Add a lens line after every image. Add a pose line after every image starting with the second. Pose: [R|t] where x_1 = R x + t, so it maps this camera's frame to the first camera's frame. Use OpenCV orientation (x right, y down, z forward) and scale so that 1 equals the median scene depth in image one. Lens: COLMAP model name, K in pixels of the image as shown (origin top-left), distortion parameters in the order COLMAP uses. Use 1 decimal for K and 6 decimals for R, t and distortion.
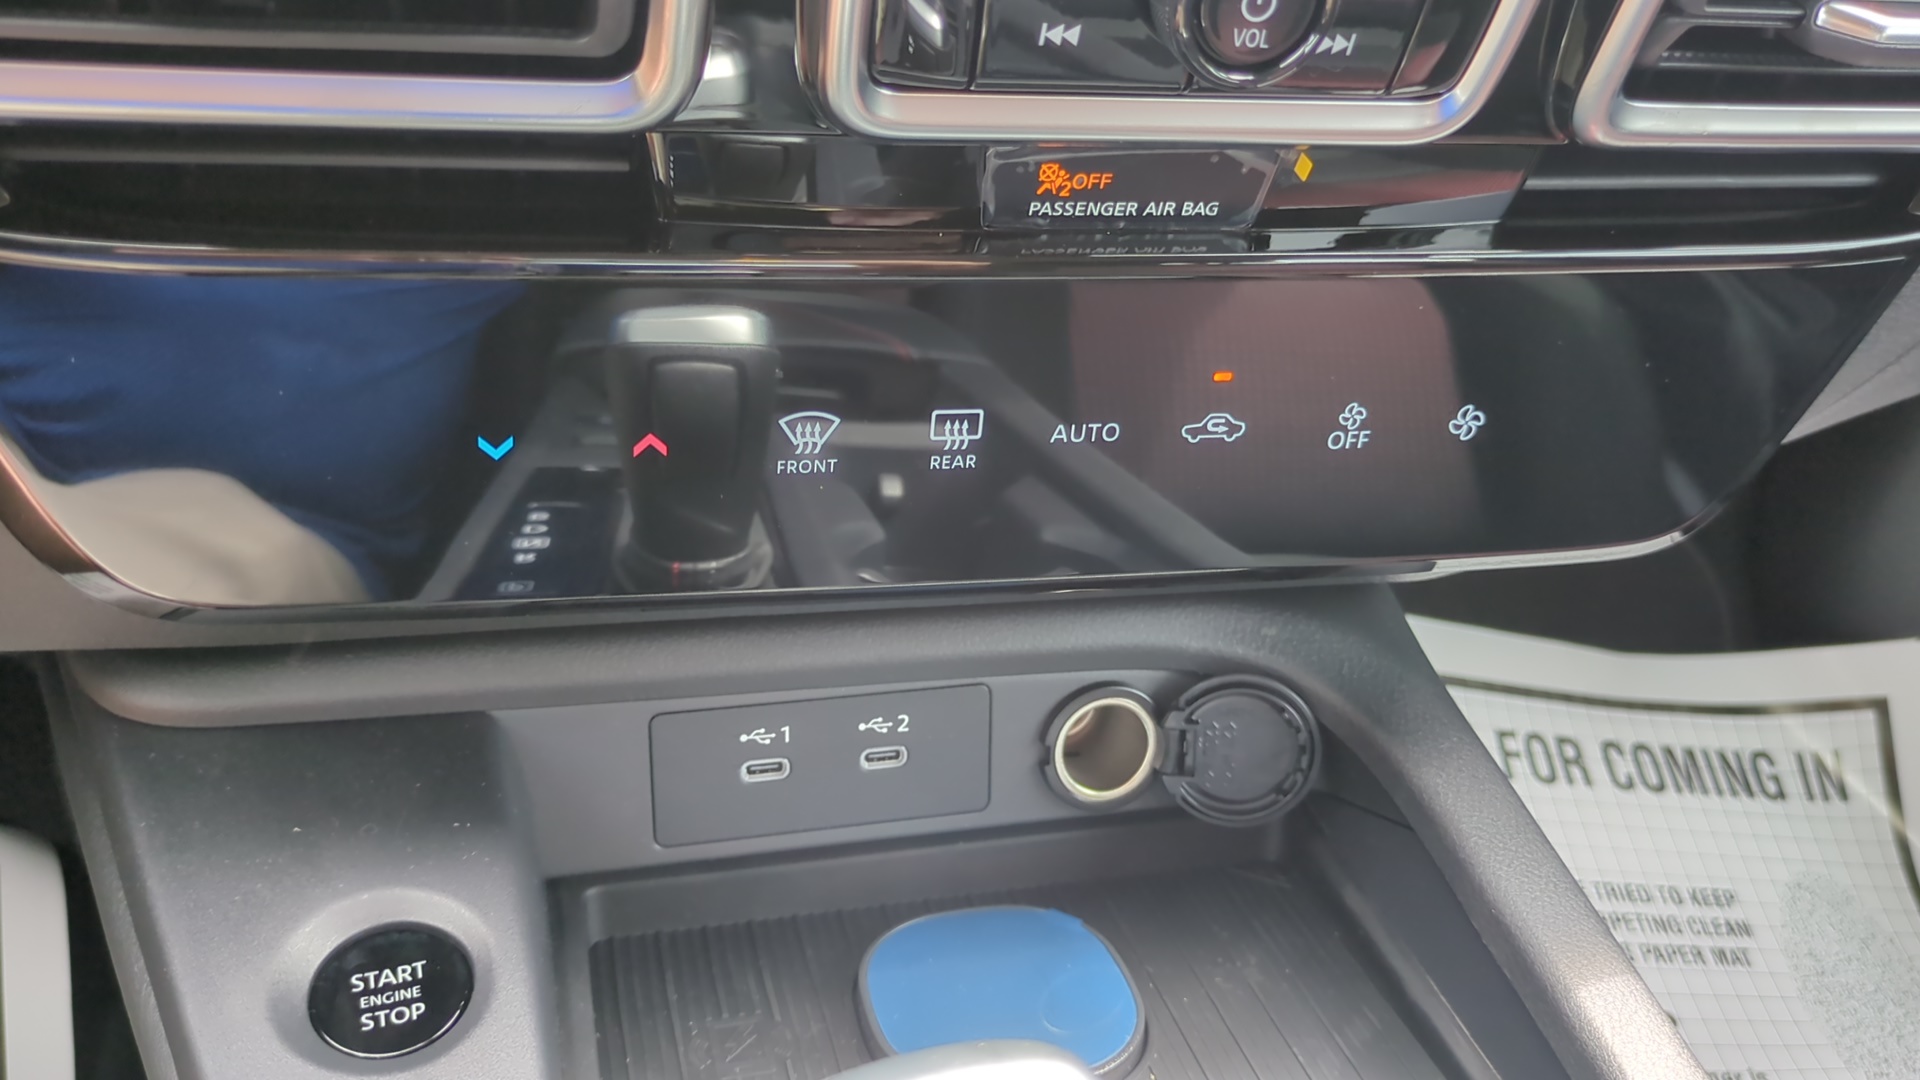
lens RADIAL K [[1466.7, 0, 960.0], [0, 1466.7, 540.0], [0, 0, 1]] dist [0.003312, 0.002156]
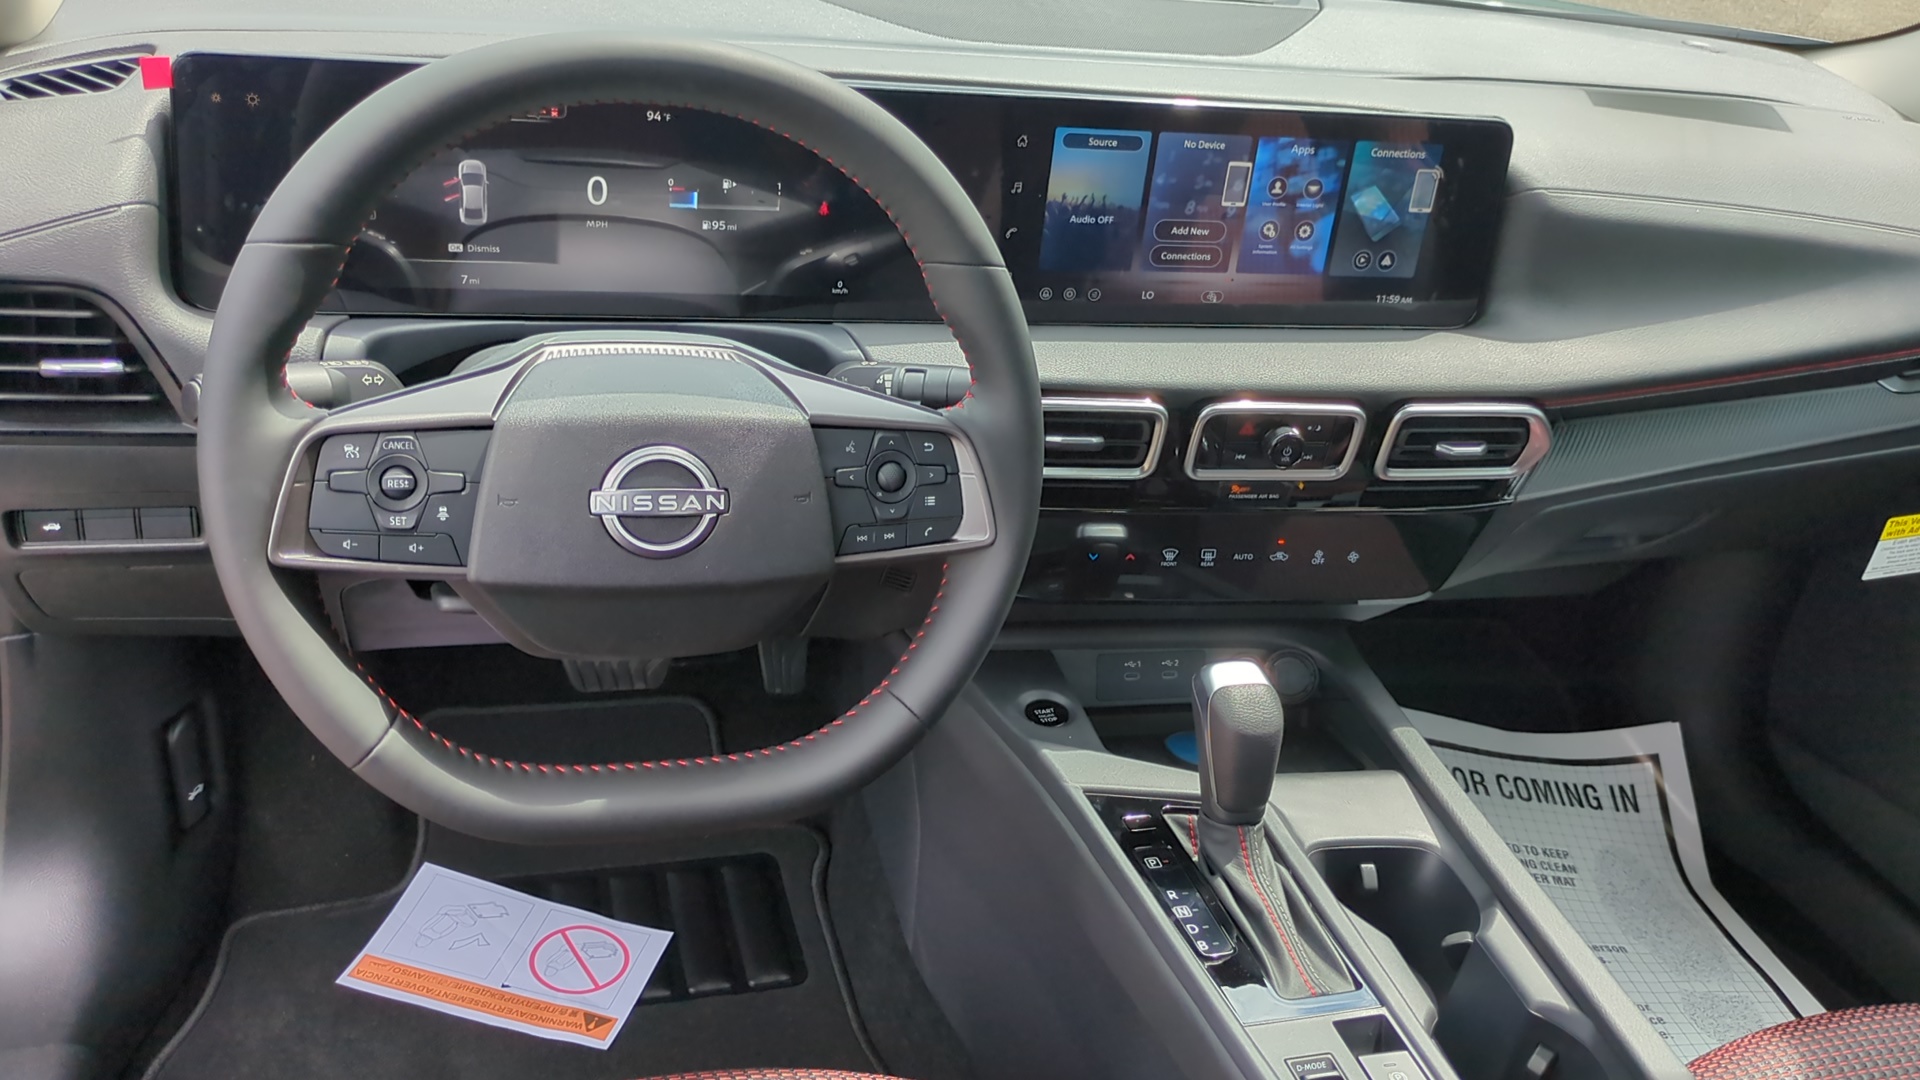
lens RADIAL K [[1466.7, 0, 960.0], [0, 1466.7, 540.0], [0, 0, 1]] dist [0.003312, 0.002156]
pose [[0.999239, 0.004027, -0.038804, -0.160591], [-0.010741, 0.984613, -0.174416, 0.178290], [0.037505, 0.174700, 0.983907, -0.881441]]
